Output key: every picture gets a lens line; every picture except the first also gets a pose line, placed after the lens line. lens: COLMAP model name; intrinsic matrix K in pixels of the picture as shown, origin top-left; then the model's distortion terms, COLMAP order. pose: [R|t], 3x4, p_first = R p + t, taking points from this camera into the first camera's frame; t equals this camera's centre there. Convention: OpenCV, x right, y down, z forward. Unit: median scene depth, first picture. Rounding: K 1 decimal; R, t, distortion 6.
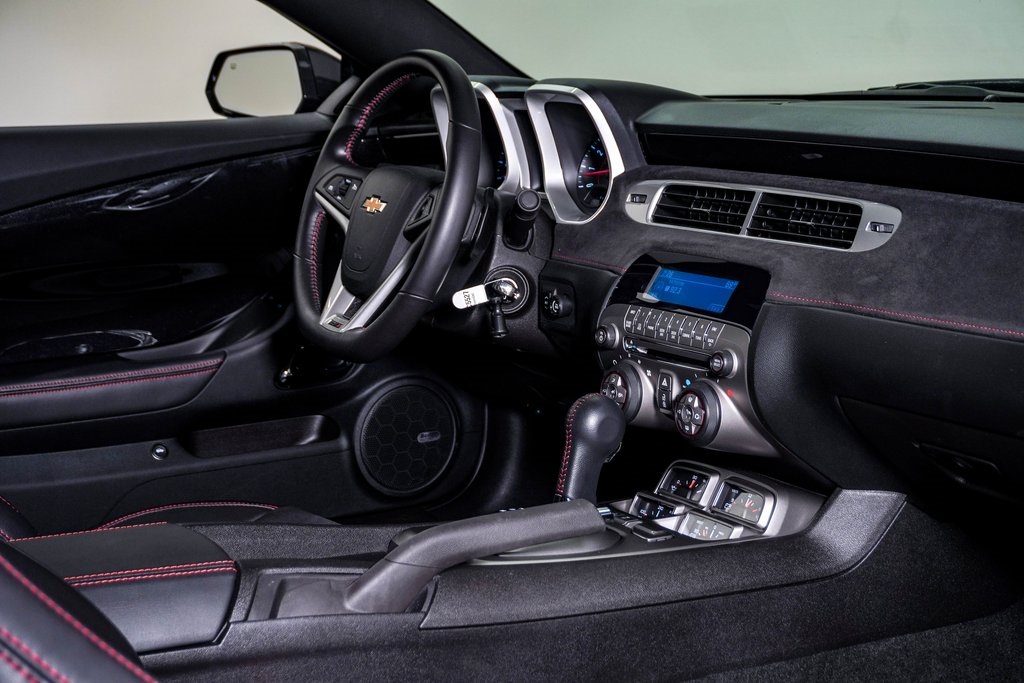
lens RADIAL K [[1732.8, 0, 511.3], [0, 1732.8, 338.9], [0, 0, 1]] dist [-0.006925, 0.000000]
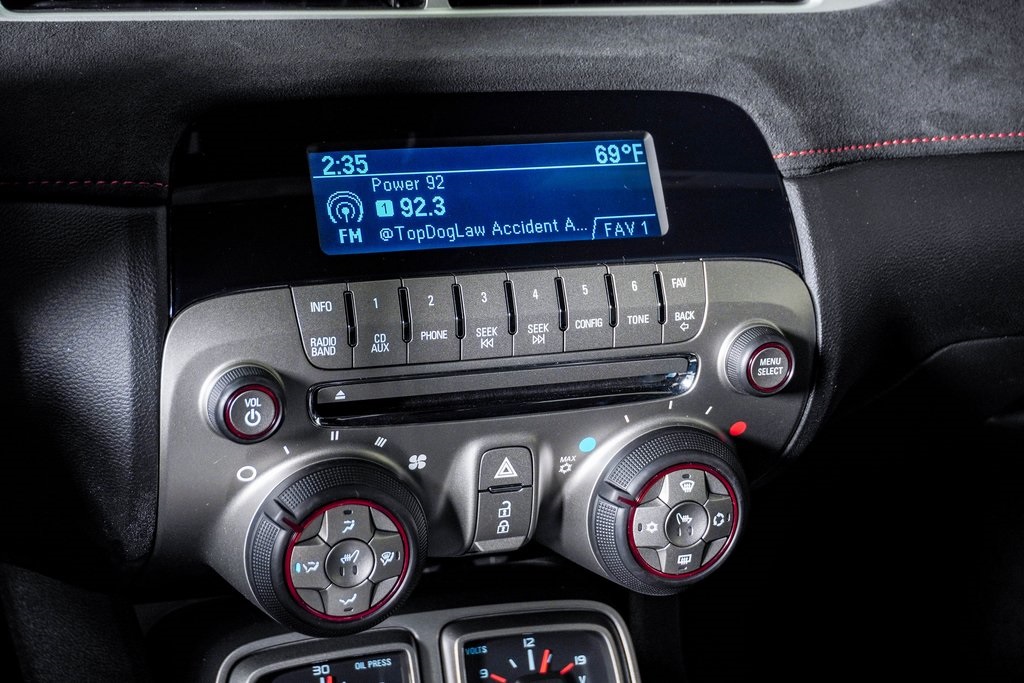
lens RADIAL K [[1900.0, 0, 506.5], [0, 1900.0, 345.6], [0, 0, 1]] dist [0.023701, 0.000000]
pose [[0.213027, -0.331073, 0.919244, -0.237037], [0.103409, 0.943196, 0.315735, -0.110891], [-0.971559, 0.027799, 0.235162, 0.843032]]
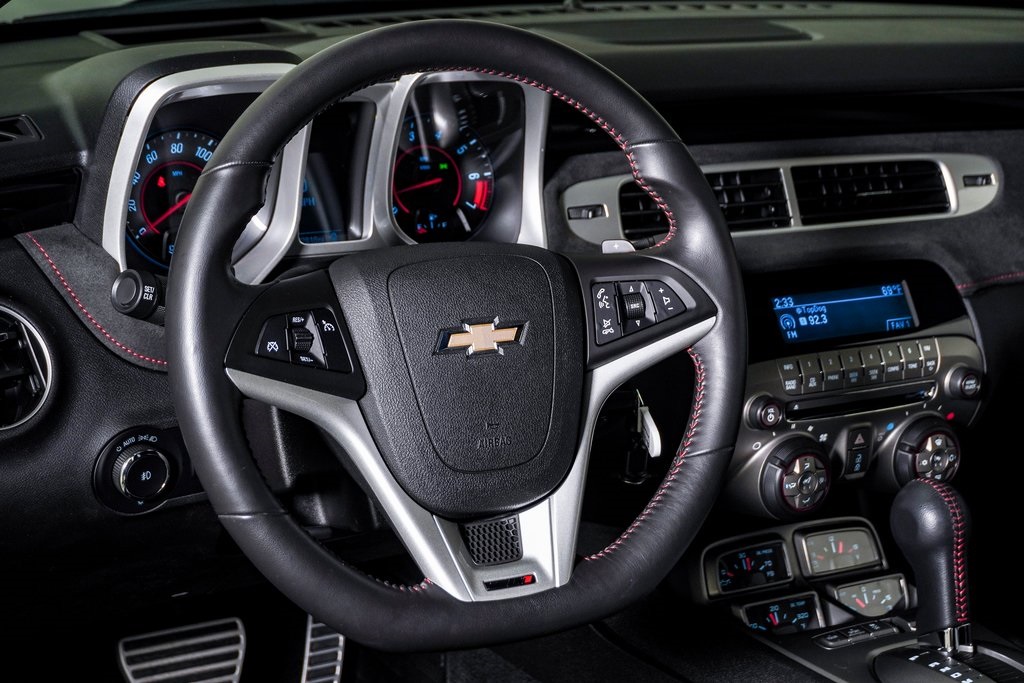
lens RADIAL K [[1807.3, 0, 511.4], [0, 1807.3, 347.6], [0, 0, 1]] dist [0.016464, 0.000000]
pose [[0.074733, -0.279864, 0.957127, -0.613348], [0.128008, 0.954562, 0.269119, -0.225350], [-0.988953, 0.102408, 0.107162, 0.984043]]
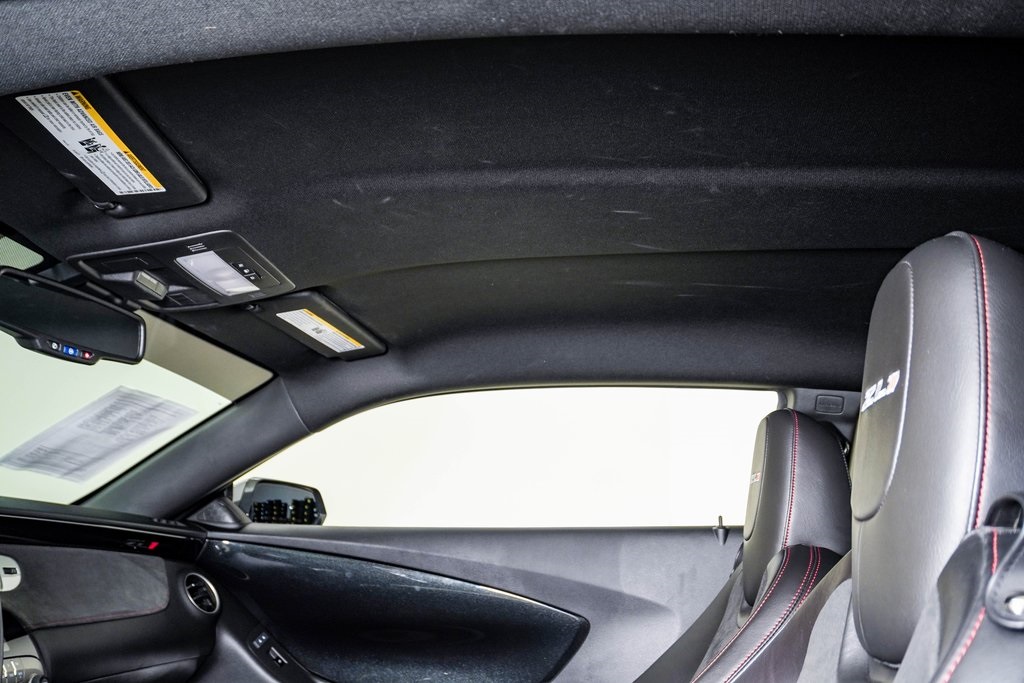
lens RADIAL K [[976.7, 0, 547.6], [0, 976.7, 326.0], [0, 0, 1]] dist [-0.042701, 0.000000]
pose [[-0.797860, 0.140693, 0.586195, -0.537101], [0.106320, 0.989983, -0.092896, -0.122991], [-0.593393, -0.011794, -0.804827, 1.180464]]
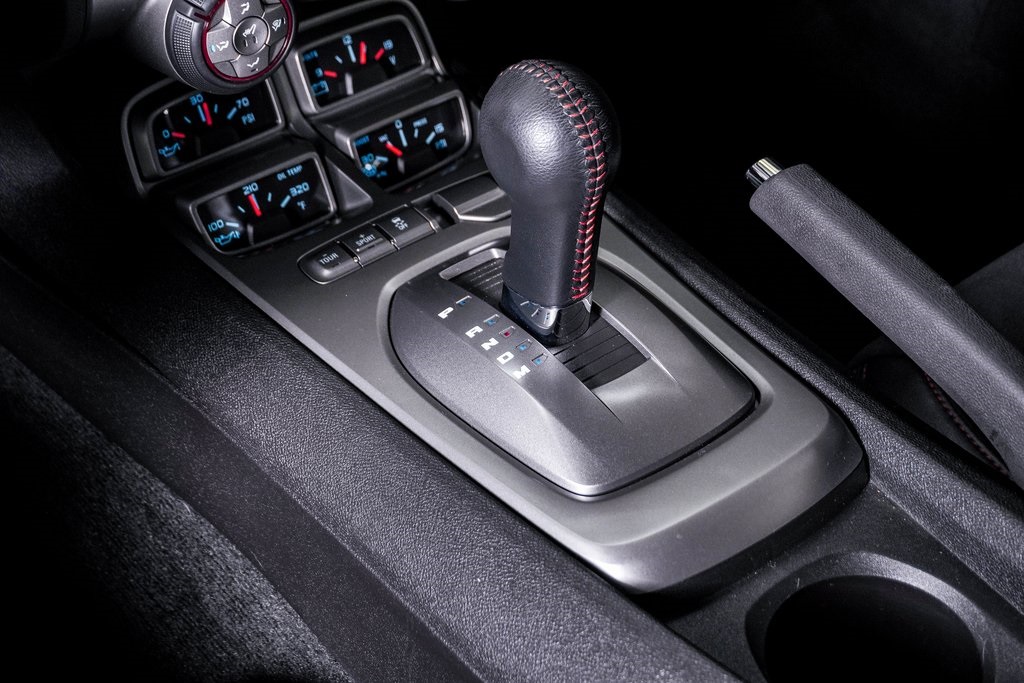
lens RADIAL K [[1799.1, 0, 516.8], [0, 1799.1, 338.7], [0, 0, 1]] dist [0.028939, 0.000000]
pose [[-0.085155, -0.689819, 0.718957, -0.287613], [0.141832, 0.705837, 0.694030, -0.194733], [-0.986221, 0.161071, 0.037733, 0.887615]]
